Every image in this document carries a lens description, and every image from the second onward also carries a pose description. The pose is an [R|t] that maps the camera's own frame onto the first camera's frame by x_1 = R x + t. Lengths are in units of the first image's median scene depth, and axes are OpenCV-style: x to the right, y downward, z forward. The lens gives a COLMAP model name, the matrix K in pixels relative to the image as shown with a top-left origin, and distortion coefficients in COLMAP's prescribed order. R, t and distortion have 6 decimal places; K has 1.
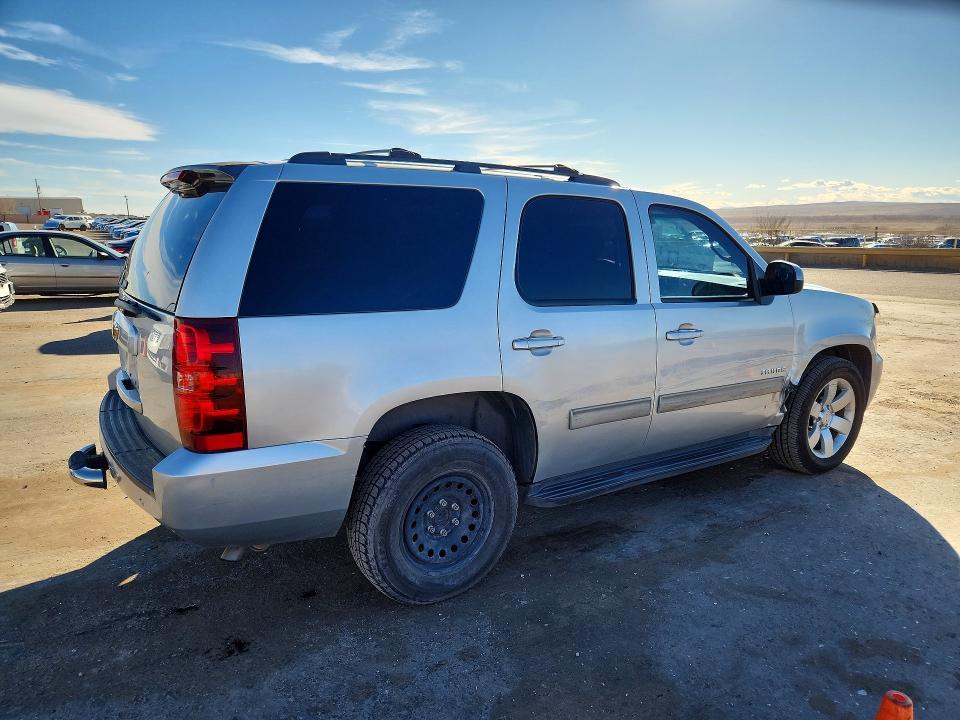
lens RADIAL K [[747.4, 0, 484.7], [0, 747.4, 361.7], [0, 0, 1]] dist [0.023359, -0.009717]
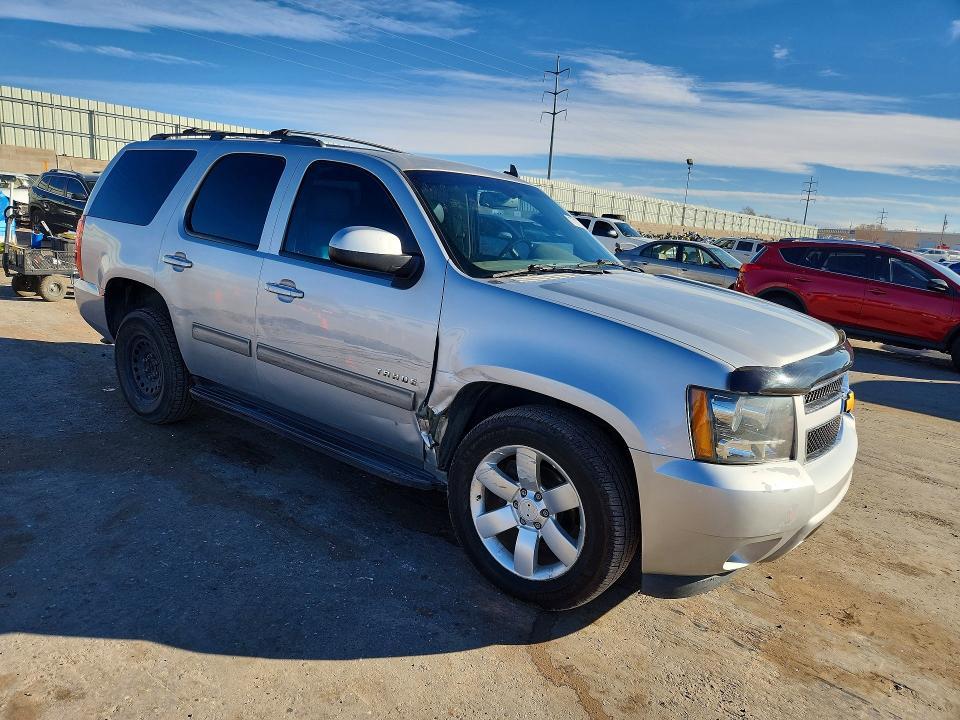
lens RADIAL K [[747.4, 0, 480.8], [0, 747.4, 365.3], [0, 0, 1]] dist [0.023359, -0.009717]
pose [[0.232645, 0.192968, -0.953226, 1.293833], [-0.254045, 0.958148, 0.131962, -0.138532], [0.938796, 0.211463, 0.271931, 1.010274]]
